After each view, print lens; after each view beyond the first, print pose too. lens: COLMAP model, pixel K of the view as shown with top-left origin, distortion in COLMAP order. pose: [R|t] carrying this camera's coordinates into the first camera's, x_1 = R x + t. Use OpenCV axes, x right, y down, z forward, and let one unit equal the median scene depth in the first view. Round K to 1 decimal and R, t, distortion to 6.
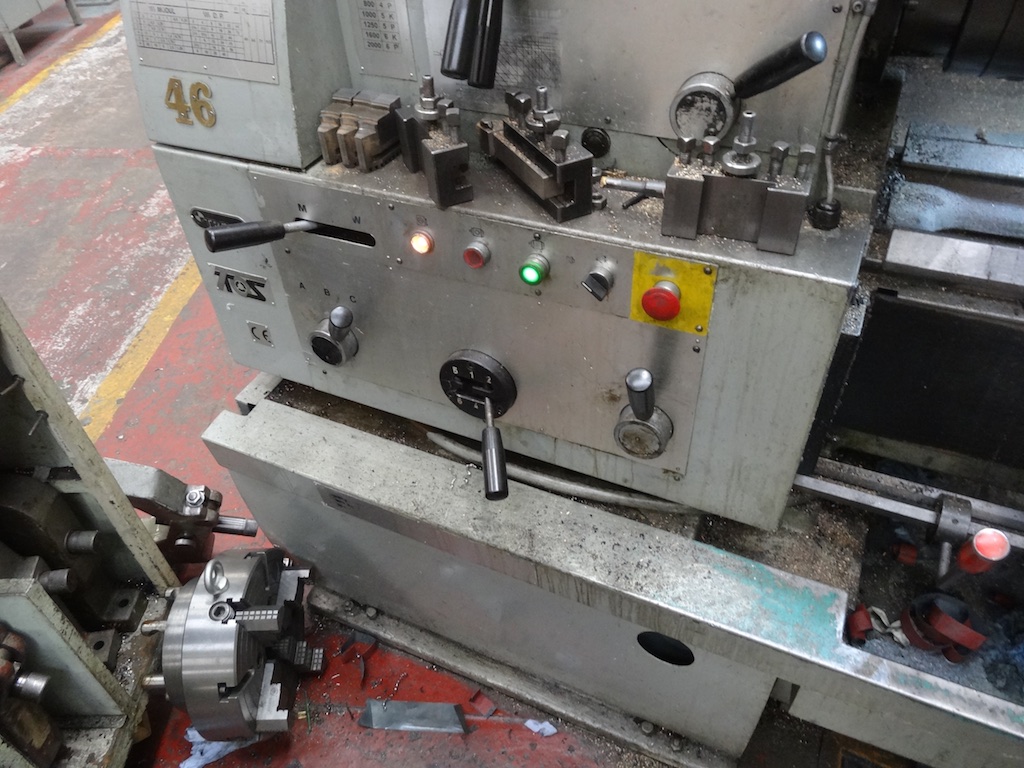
lens RADIAL K [[756.2, 0, 509.5], [0, 756.2, 385.5], [0, 0, 1]] dist [-0.000025, 0.001065]
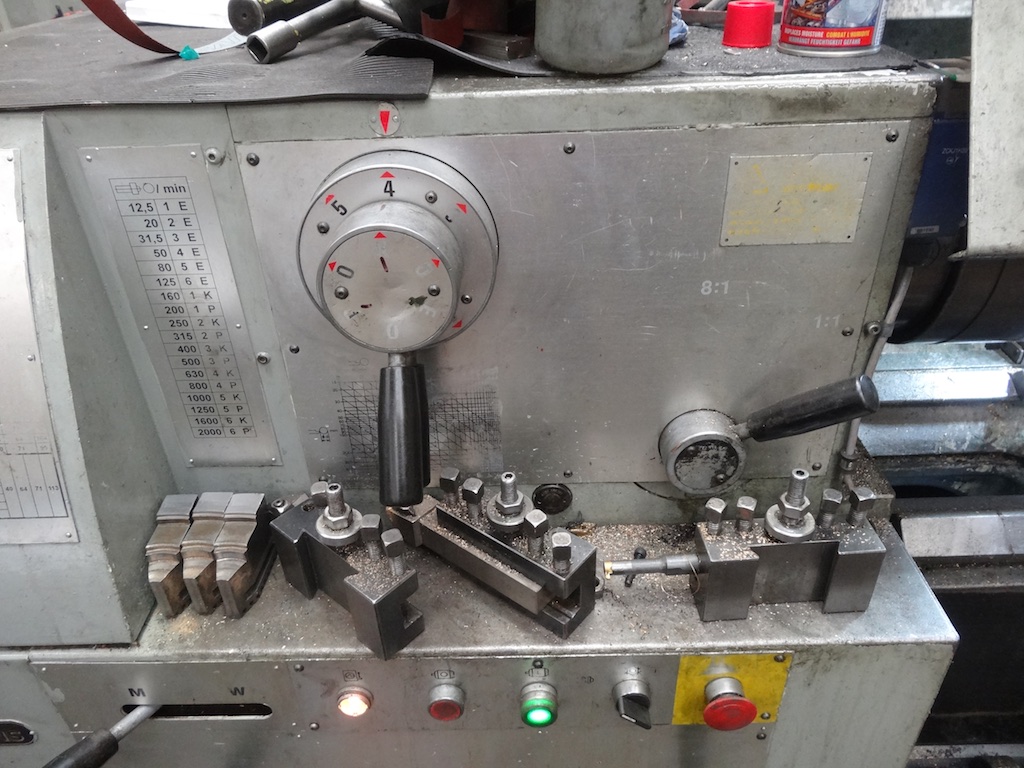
lens RADIAL K [[754.0, 0, 508.2], [0, 754.0, 380.6], [0, 0, 1]] dist [0.000611, -0.004739]
pose [[0.907828, -0.211426, 0.362144, -0.194472], [0.277599, 0.950279, -0.141099, -0.366621], [-0.314305, 0.228624, 0.921381, 0.298918]]
